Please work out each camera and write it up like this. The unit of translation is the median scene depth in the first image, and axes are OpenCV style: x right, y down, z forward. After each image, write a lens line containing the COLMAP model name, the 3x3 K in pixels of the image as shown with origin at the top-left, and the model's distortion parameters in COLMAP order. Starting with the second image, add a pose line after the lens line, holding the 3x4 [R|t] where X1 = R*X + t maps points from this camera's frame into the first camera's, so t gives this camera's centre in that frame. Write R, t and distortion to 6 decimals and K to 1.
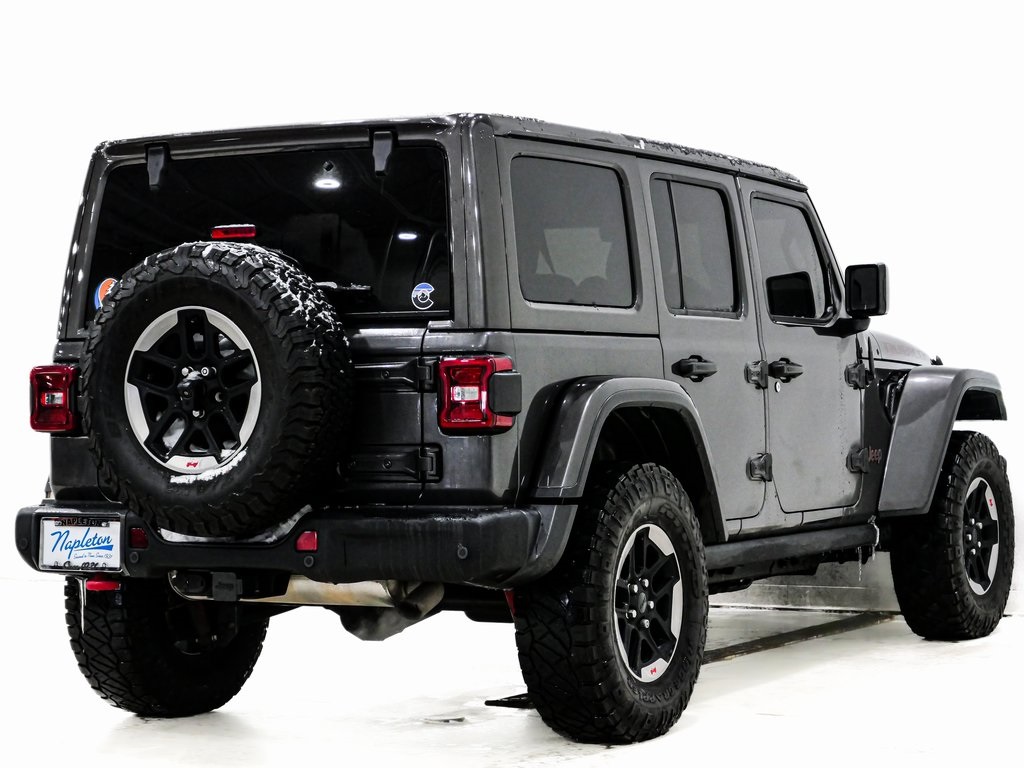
lens RADIAL K [[2603.7, 0, 512.5], [0, 2603.7, 381.8], [0, 0, 1]] dist [0.046583, 0.000000]
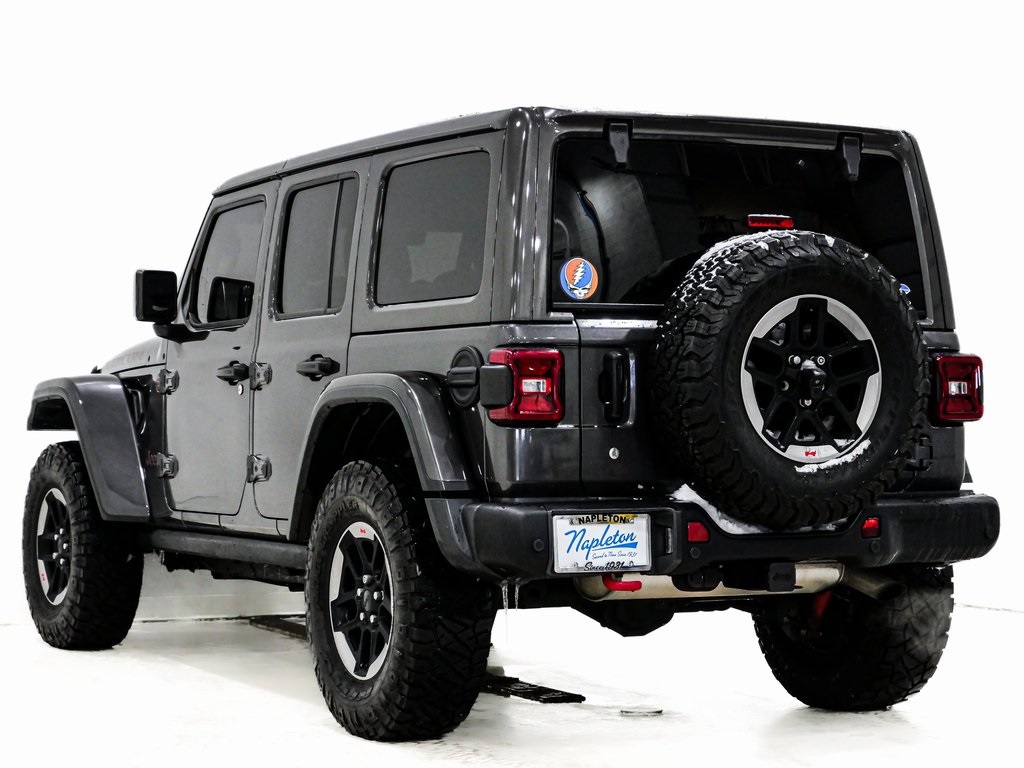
lens RADIAL K [[2570.5, 0, 512.0], [0, 2570.5, 387.2], [0, 0, 1]] dist [0.104274, 0.000000]
pose [[0.547277, 0.021252, 0.836682, -1.003346], [-0.007912, 0.999764, -0.020219, 0.027004], [-0.836914, 0.004446, 0.547316, 0.553722]]
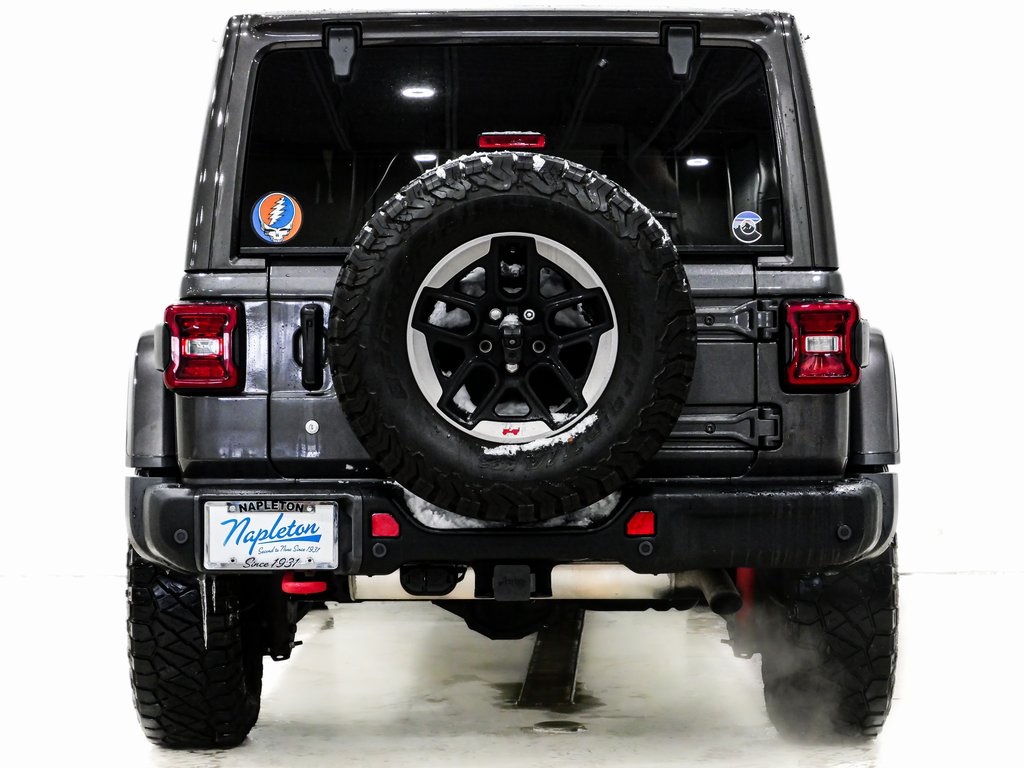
lens RADIAL K [[2570.5, 0, 509.6], [0, 2570.5, 385.7], [0, 0, 1]] dist [0.104274, 0.000000]
pose [[0.873967, -0.003004, 0.485976, -0.501810], [-0.007726, 0.999769, 0.020074, 0.001986], [-0.485924, -0.021299, 0.873741, 0.312879]]
